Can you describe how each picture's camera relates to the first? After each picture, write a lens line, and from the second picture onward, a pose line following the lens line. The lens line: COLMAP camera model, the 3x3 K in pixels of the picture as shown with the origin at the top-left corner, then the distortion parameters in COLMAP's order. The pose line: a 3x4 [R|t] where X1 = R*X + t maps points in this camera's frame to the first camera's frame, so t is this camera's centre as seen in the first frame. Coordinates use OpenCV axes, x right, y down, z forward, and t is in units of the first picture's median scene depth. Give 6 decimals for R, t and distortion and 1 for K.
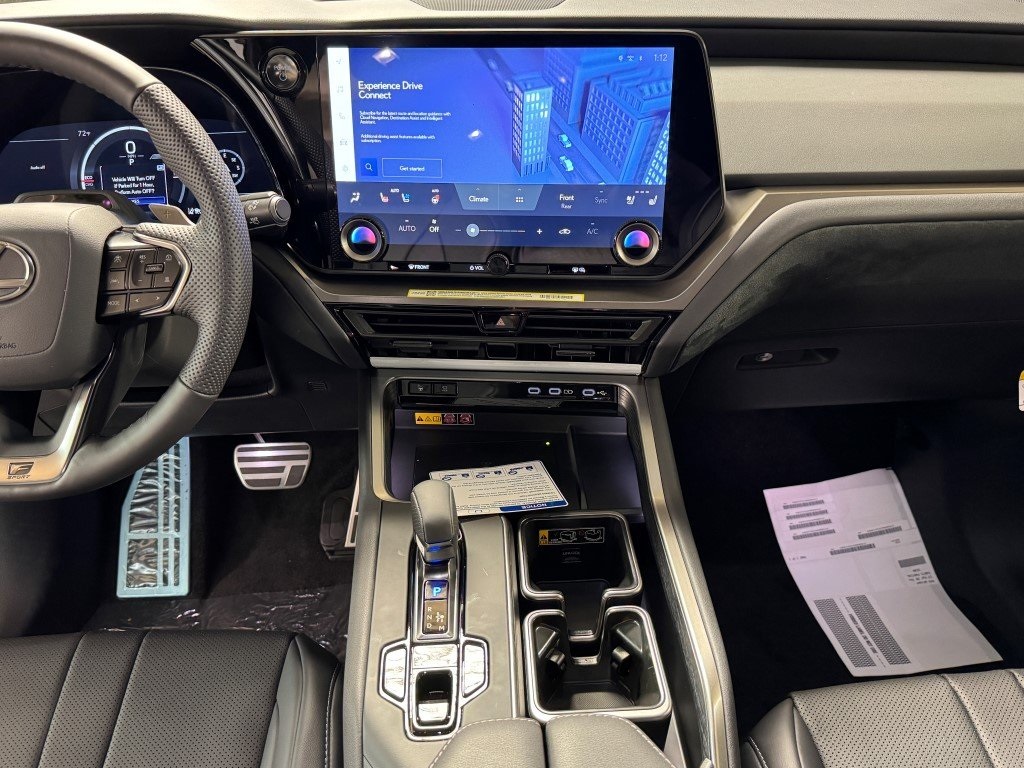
lens RADIAL K [[829.4, 0, 512.0], [0, 829.4, 384.0], [0, 0, 1]] dist [0.167678, -0.345987]
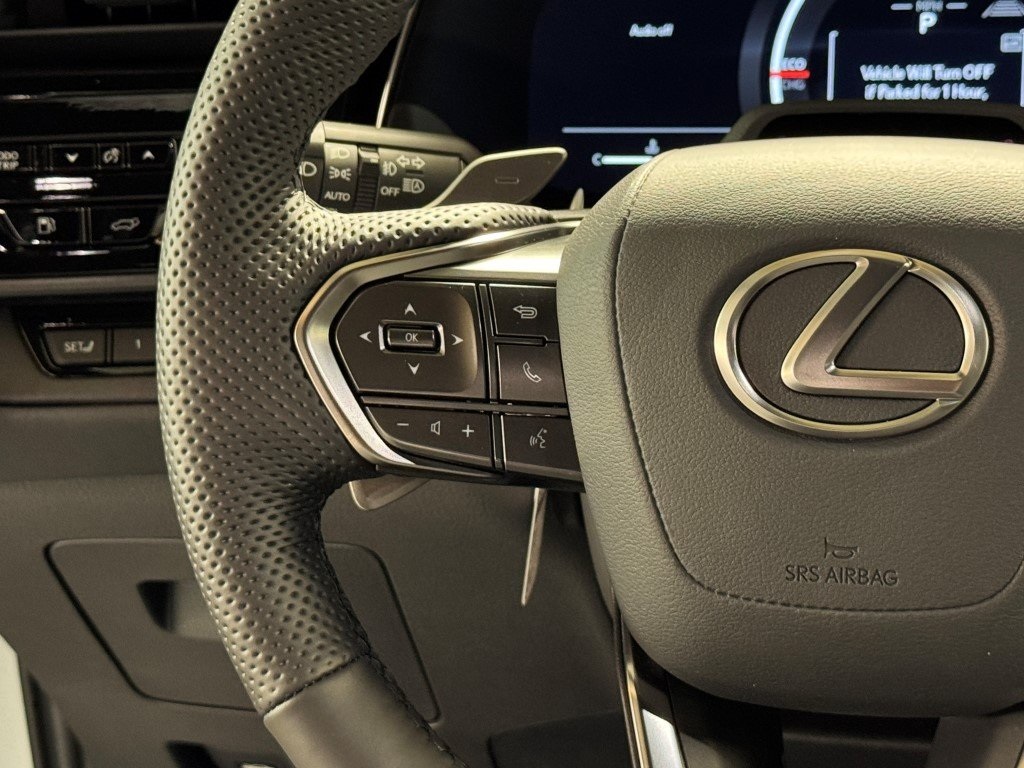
lens RADIAL K [[2356.1, 0, 488.0], [0, 2356.1, 403.8], [0, 0, 1]] dist [0.102450, -0.031660]
pose [[0.967481, 0.072793, -0.242243, -0.425054], [-0.097432, 0.991043, -0.091325, -0.011672], [0.233425, 0.111958, 0.965908, 0.078286]]
